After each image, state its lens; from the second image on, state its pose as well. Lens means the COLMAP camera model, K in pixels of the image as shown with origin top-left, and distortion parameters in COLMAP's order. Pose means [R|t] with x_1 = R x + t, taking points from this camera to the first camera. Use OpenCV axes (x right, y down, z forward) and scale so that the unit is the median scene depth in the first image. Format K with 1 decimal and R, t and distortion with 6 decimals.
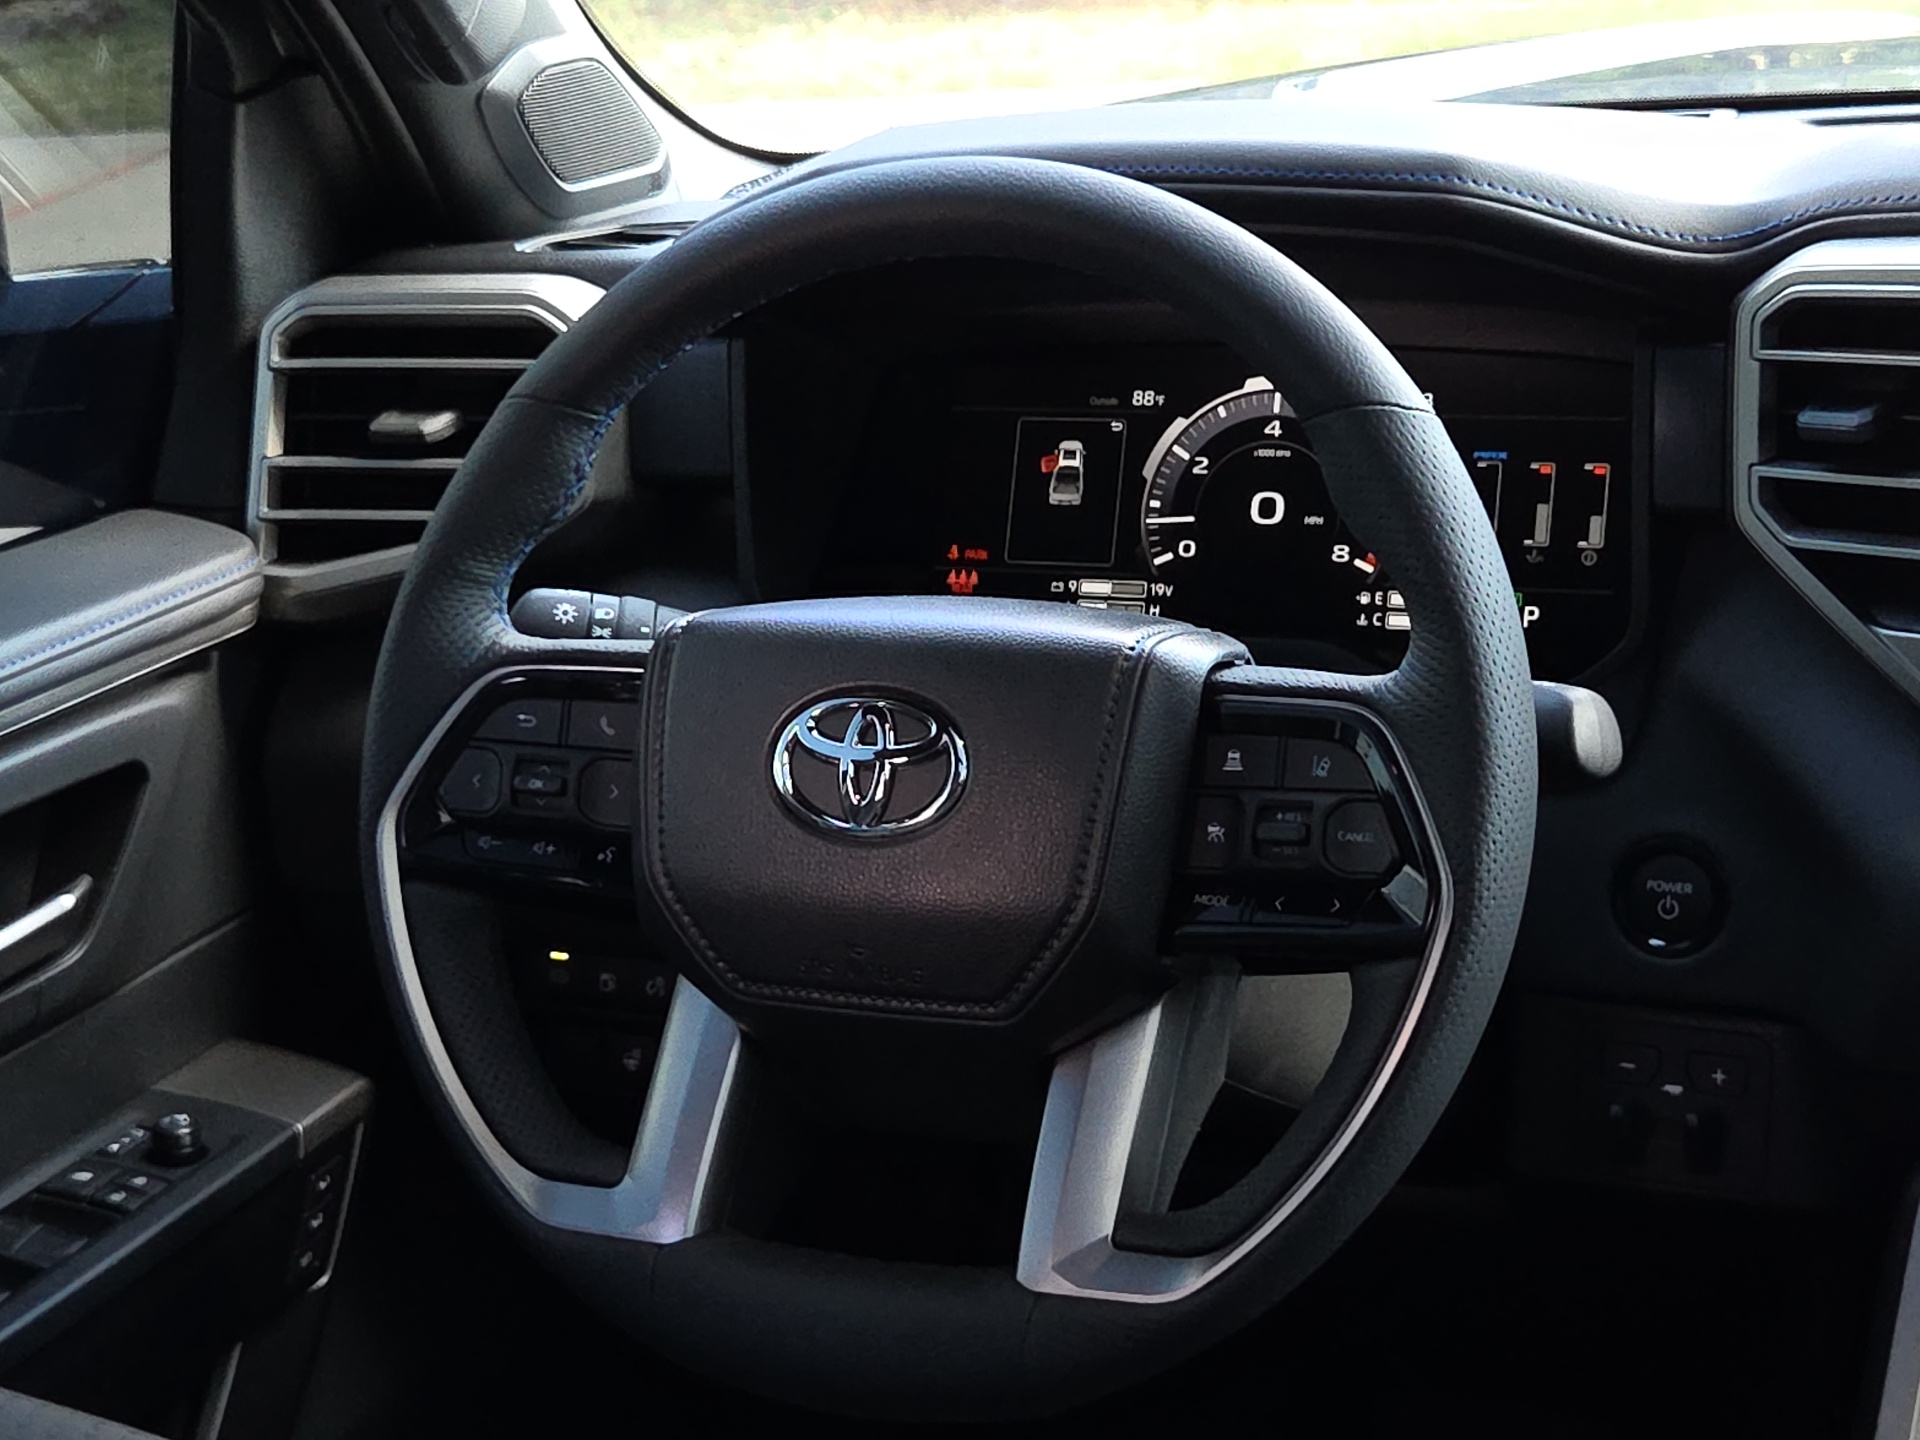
lens RADIAL K [[3371.0, 0, 969.7], [0, 3371.0, 675.4], [0, 0, 1]] dist [0.047100, 0.000000]
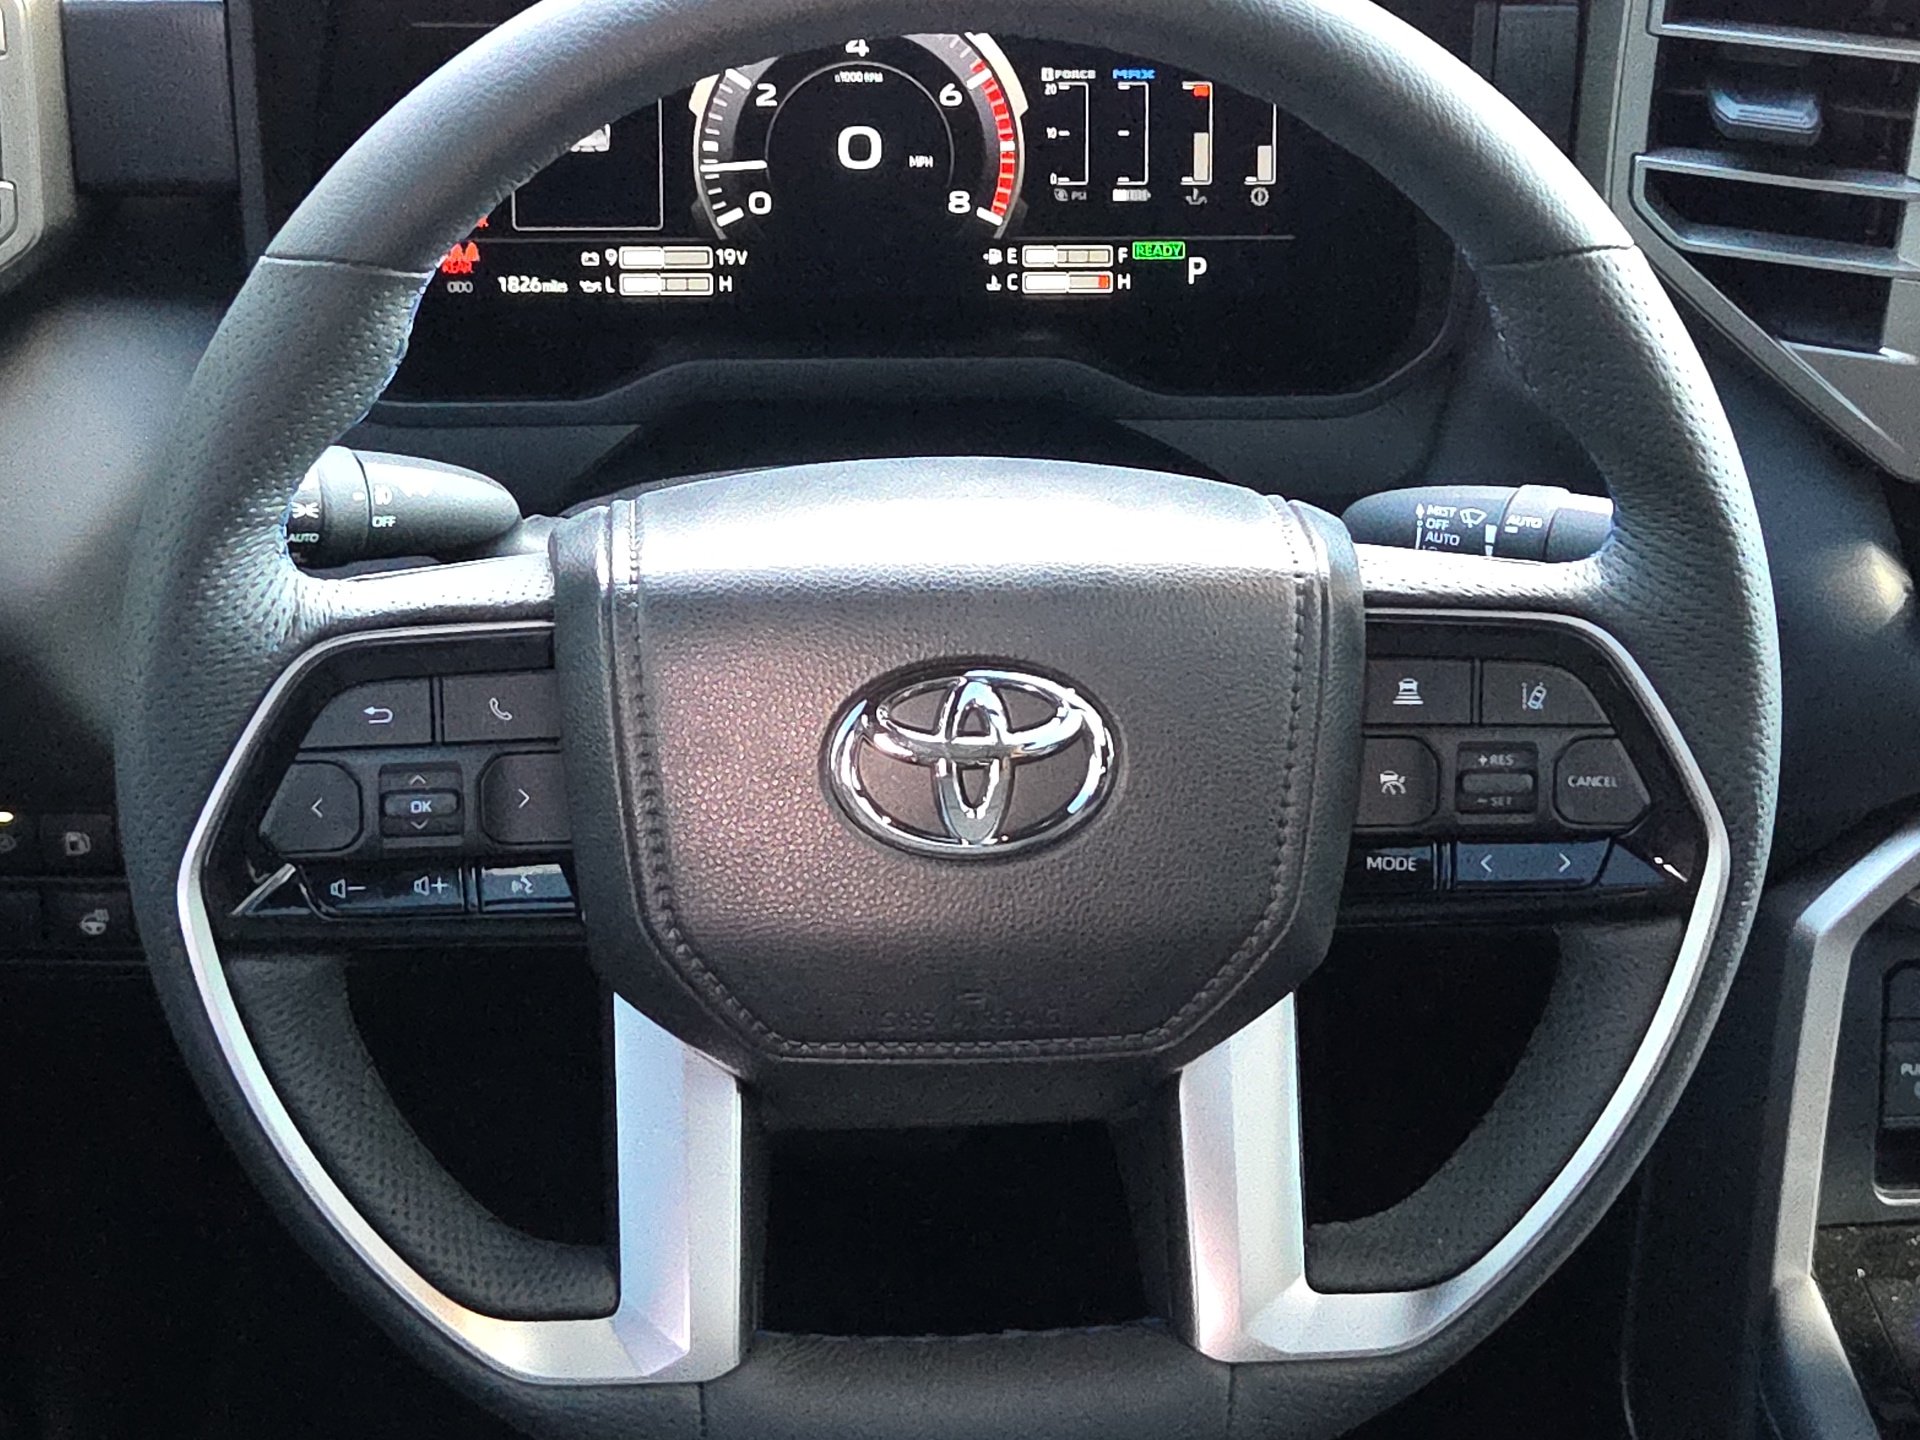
lens RADIAL K [[3371.0, 0, 963.4], [0, 3371.0, 700.3], [0, 0, 1]] dist [0.047100, 0.000000]
pose [[0.868405, -0.170776, 0.465520, -0.296227], [0.034323, 0.957271, 0.287148, -0.158157], [-0.494667, -0.233382, 0.837160, 0.288690]]
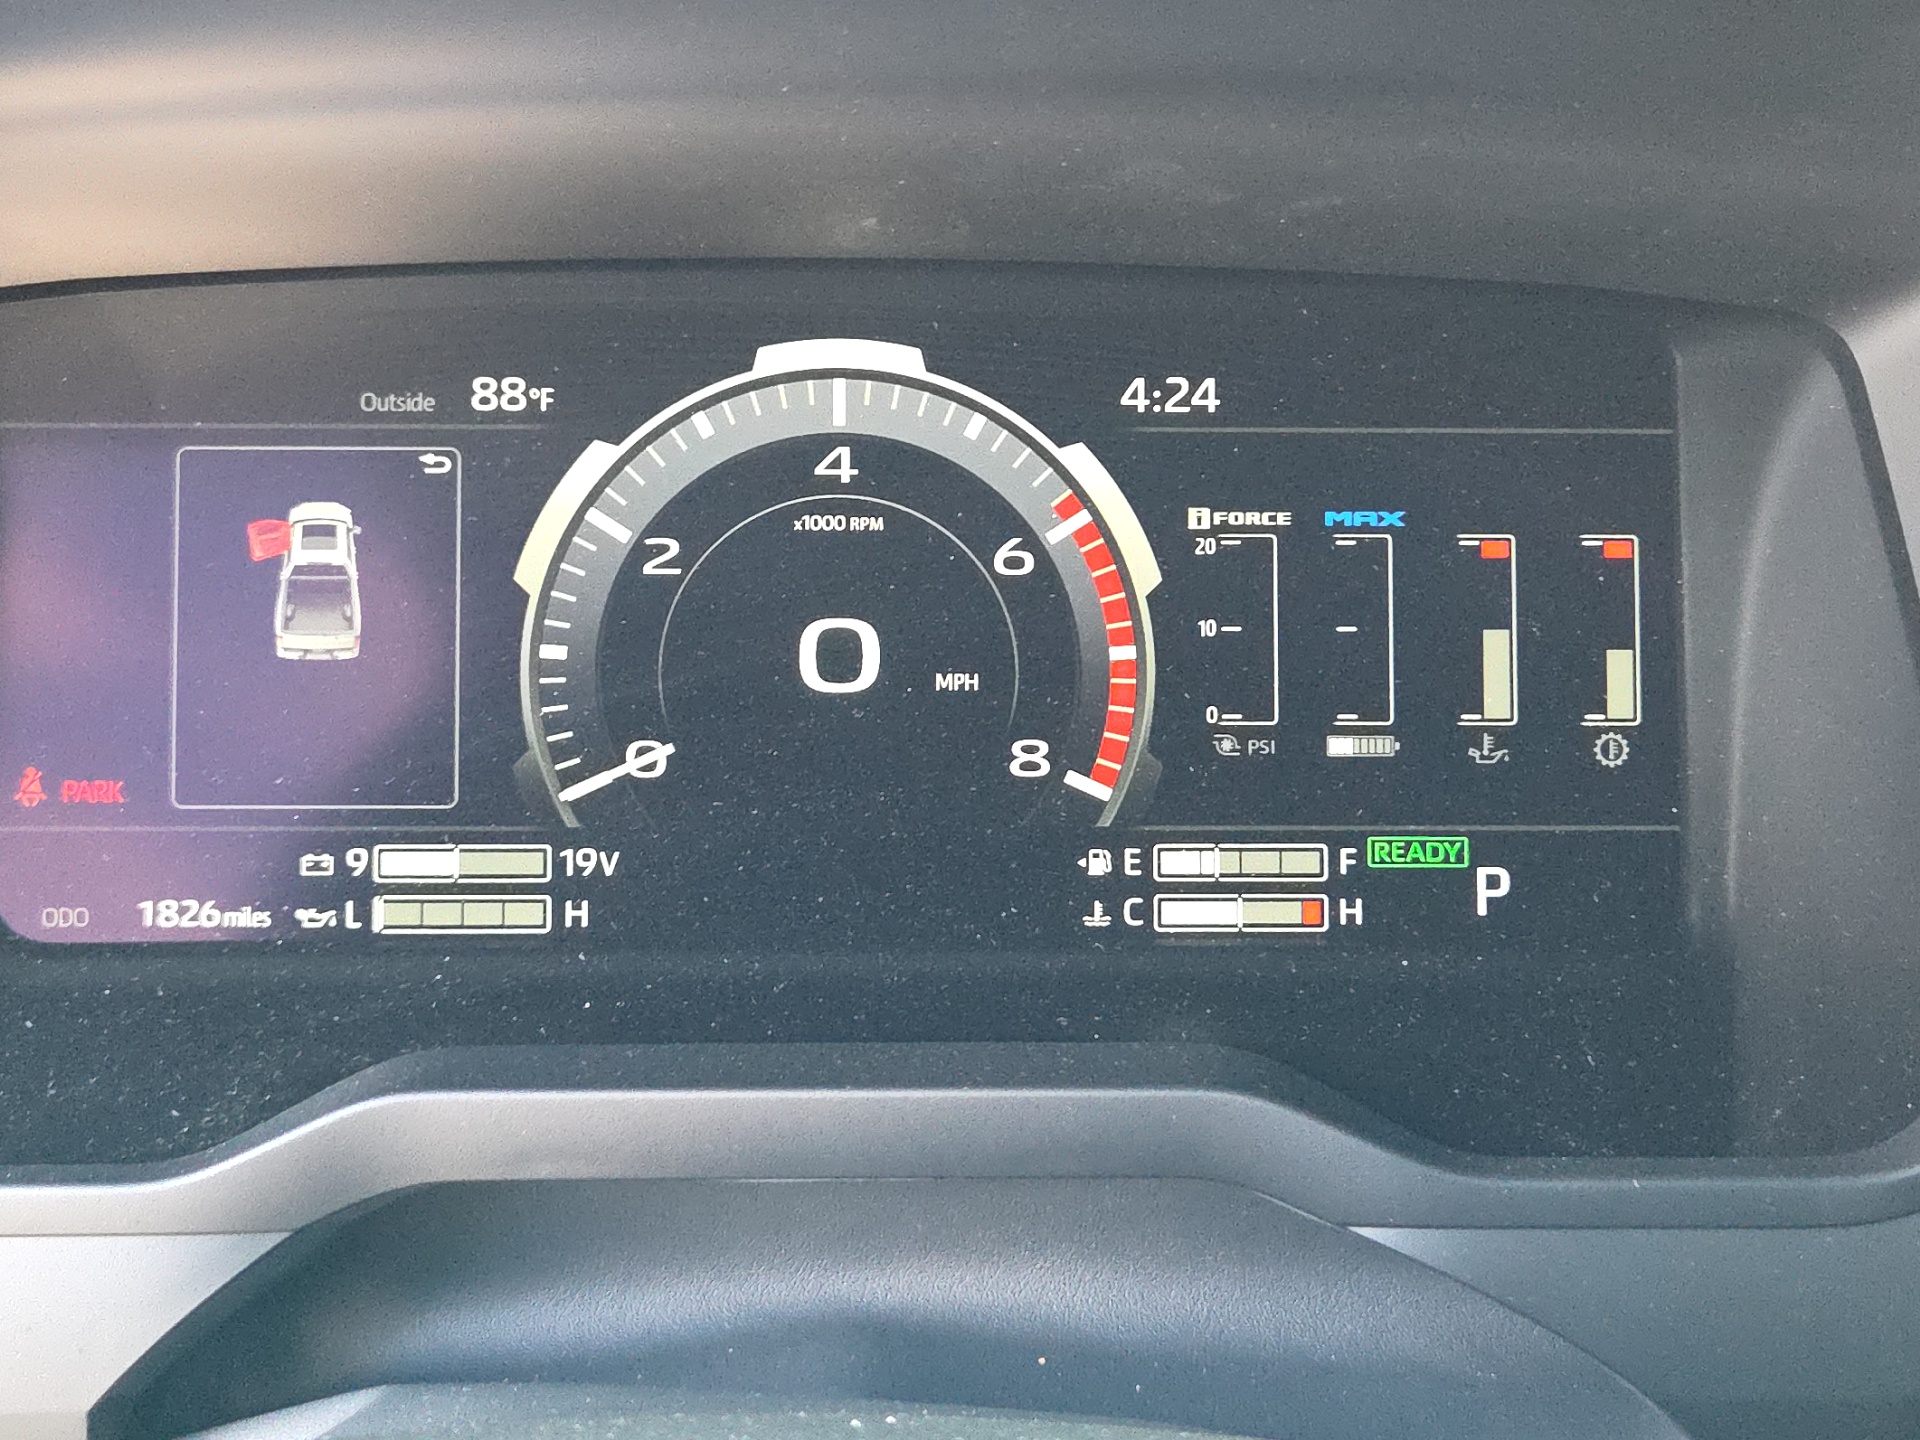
lens RADIAL K [[2615.6, 0, 957.8], [0, 2615.6, 700.6], [0, 0, 1]] dist [0.008208, 0.000000]
pose [[0.903455, -0.080589, 0.421040, -0.037434], [0.043370, 0.994314, 0.097253, -0.077169], [-0.426484, -0.069603, 0.901813, 0.717010]]
